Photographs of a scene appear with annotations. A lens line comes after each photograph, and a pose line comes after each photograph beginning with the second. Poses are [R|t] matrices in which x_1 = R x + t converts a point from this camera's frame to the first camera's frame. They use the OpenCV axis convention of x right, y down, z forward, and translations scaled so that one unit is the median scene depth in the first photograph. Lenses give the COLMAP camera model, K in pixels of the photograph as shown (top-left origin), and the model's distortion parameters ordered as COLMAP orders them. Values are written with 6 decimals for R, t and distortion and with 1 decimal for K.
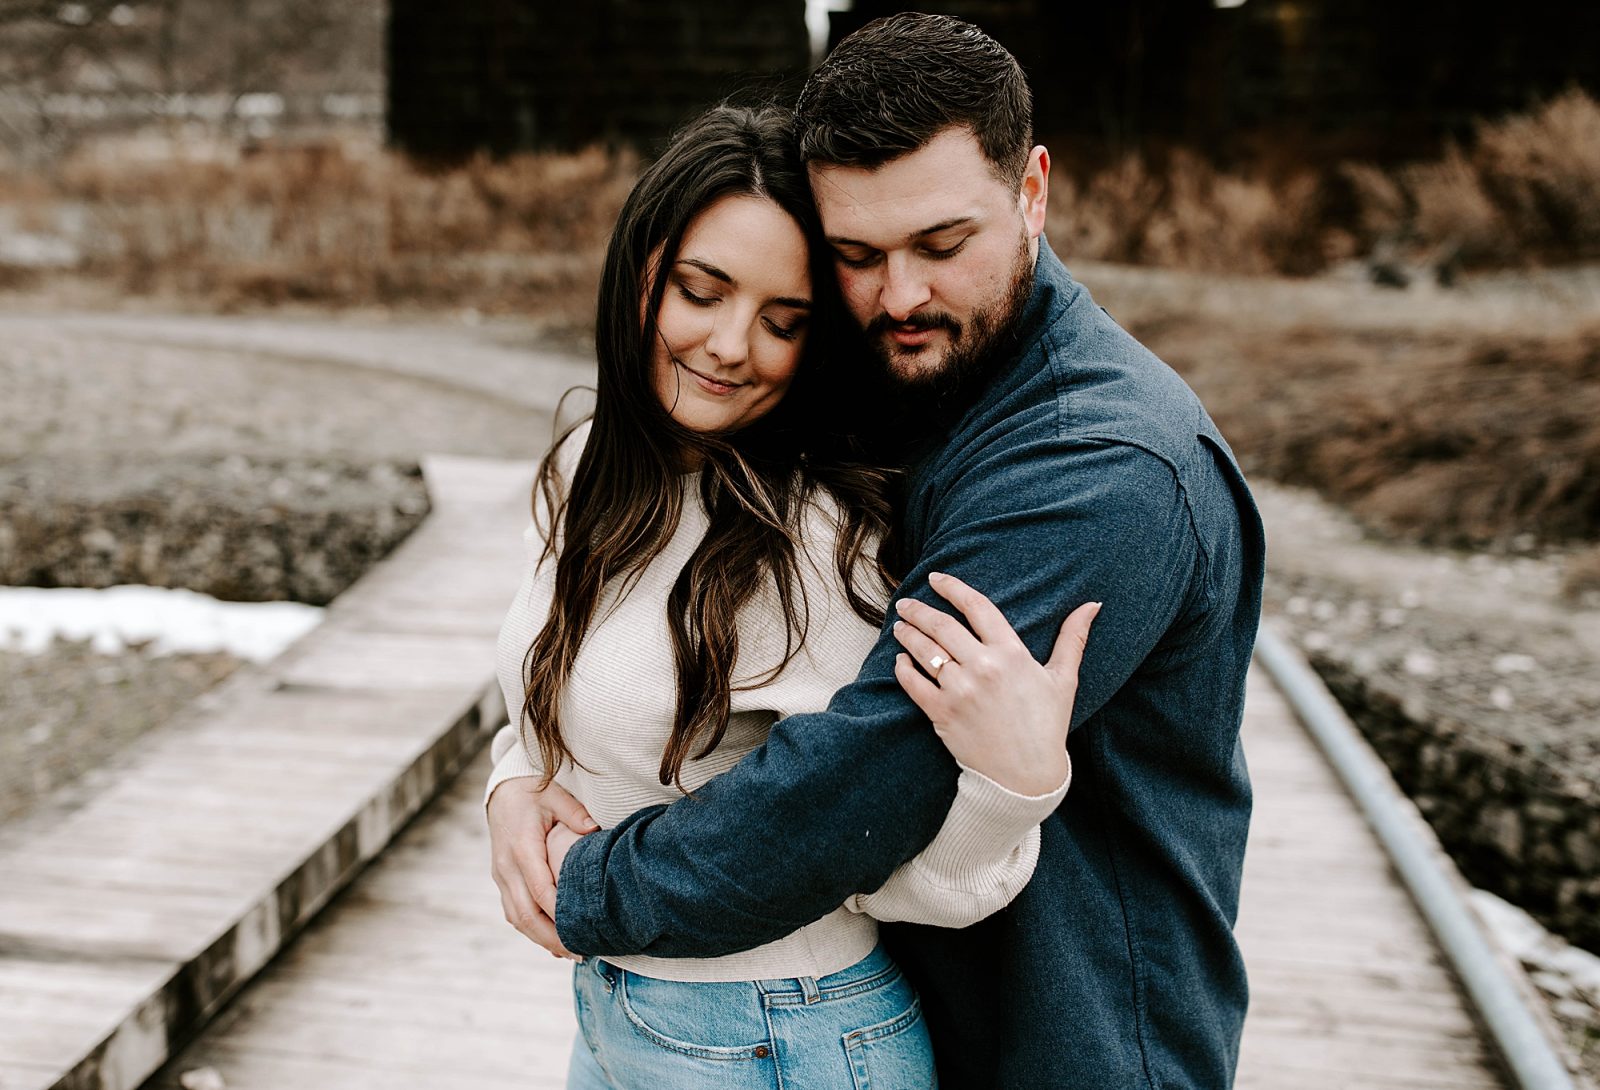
lens RADIAL K [[1621.6, 0, 797.8], [0, 1621.6, 548.7], [0, 0, 1]] dist [0.001767, 0.000000]
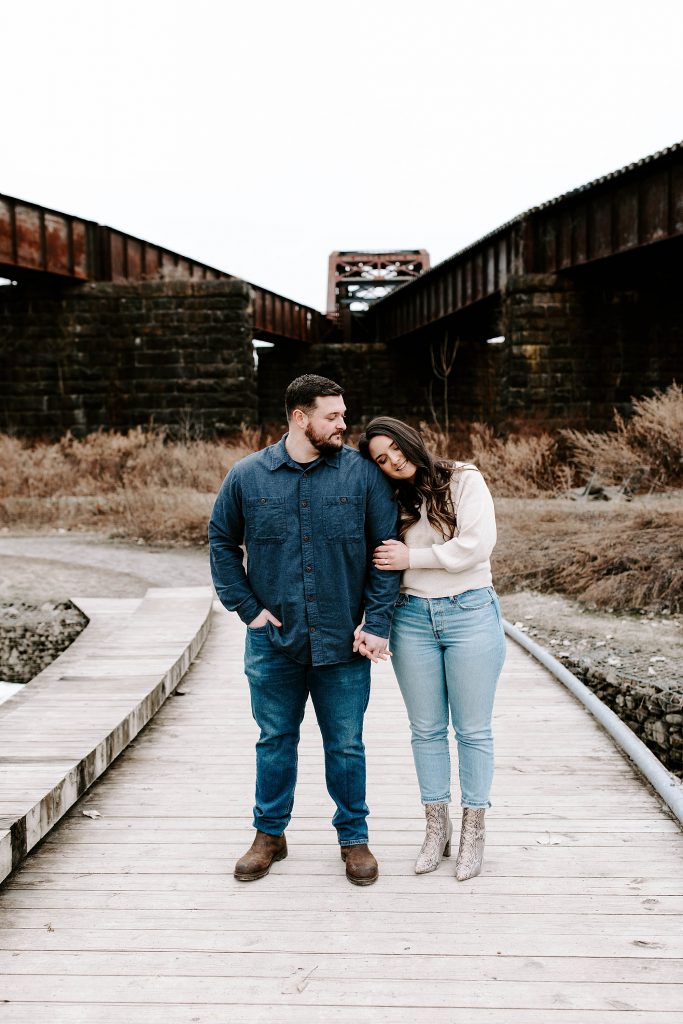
lens RADIAL K [[1273.4, 0, 326.9], [0, 1273.4, 507.8], [0, 0, 1]] dist [0.006628, 0.000000]
pose [[0.993167, -0.023876, 0.114230, -0.088011], [0.045218, 0.981114, -0.188070, 0.098451], [-0.107582, 0.191950, 0.975490, -0.325013]]
